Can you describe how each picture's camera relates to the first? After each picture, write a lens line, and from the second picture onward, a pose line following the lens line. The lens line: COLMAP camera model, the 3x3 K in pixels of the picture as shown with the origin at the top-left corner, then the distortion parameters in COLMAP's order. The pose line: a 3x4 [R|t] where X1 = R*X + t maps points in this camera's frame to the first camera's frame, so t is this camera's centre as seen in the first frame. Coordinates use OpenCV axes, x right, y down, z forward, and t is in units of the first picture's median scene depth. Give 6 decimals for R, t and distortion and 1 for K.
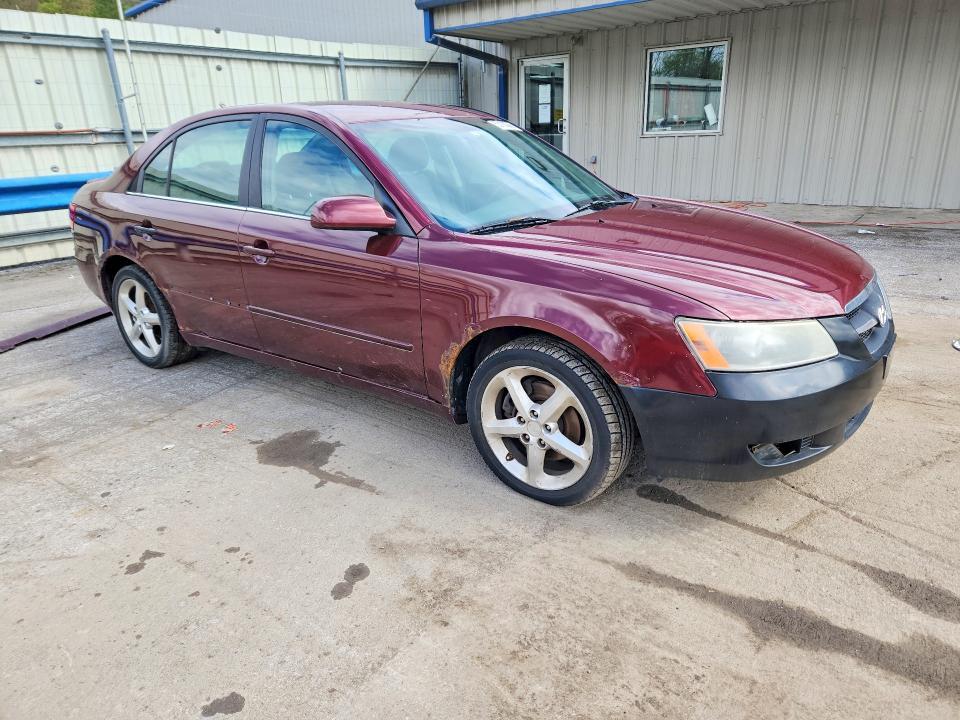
lens RADIAL K [[628.9, 0, 475.6], [0, 628.9, 340.3], [0, 0, 1]] dist [0.034660, -0.003253]
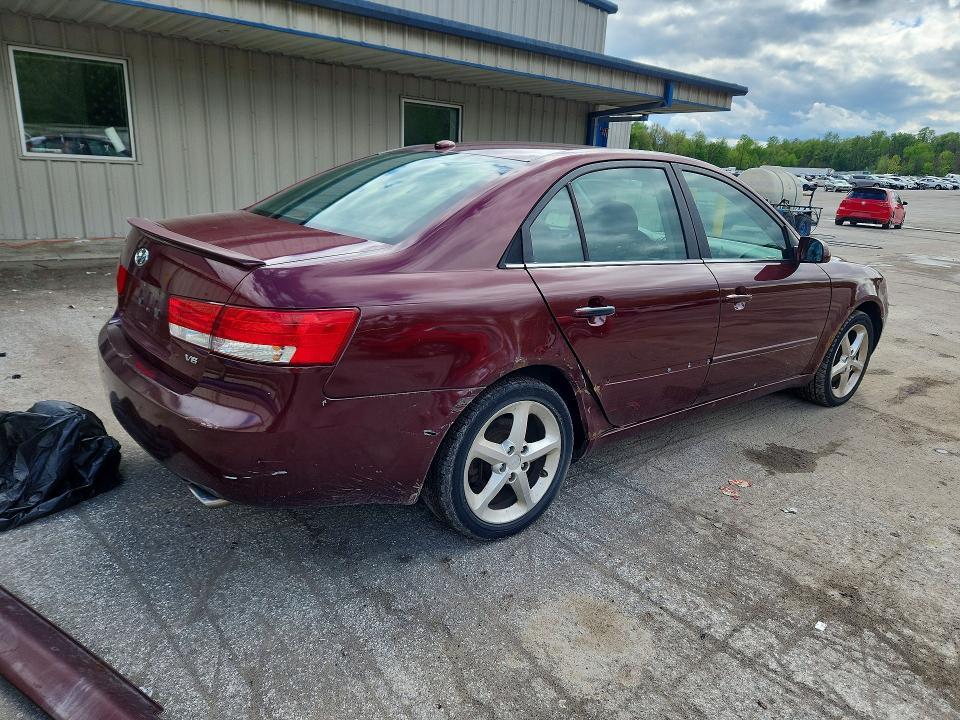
lens RADIAL K [[665.9, 0, 480.0], [0, 665.9, 360.0], [0, 0, 1]] dist [0.093165, -0.098022]
pose [[0.256315, -0.224047, 0.940269, -1.453624], [0.247913, 0.955464, 0.160087, -0.313479], [-0.934260, 0.192072, 0.300444, 1.046070]]
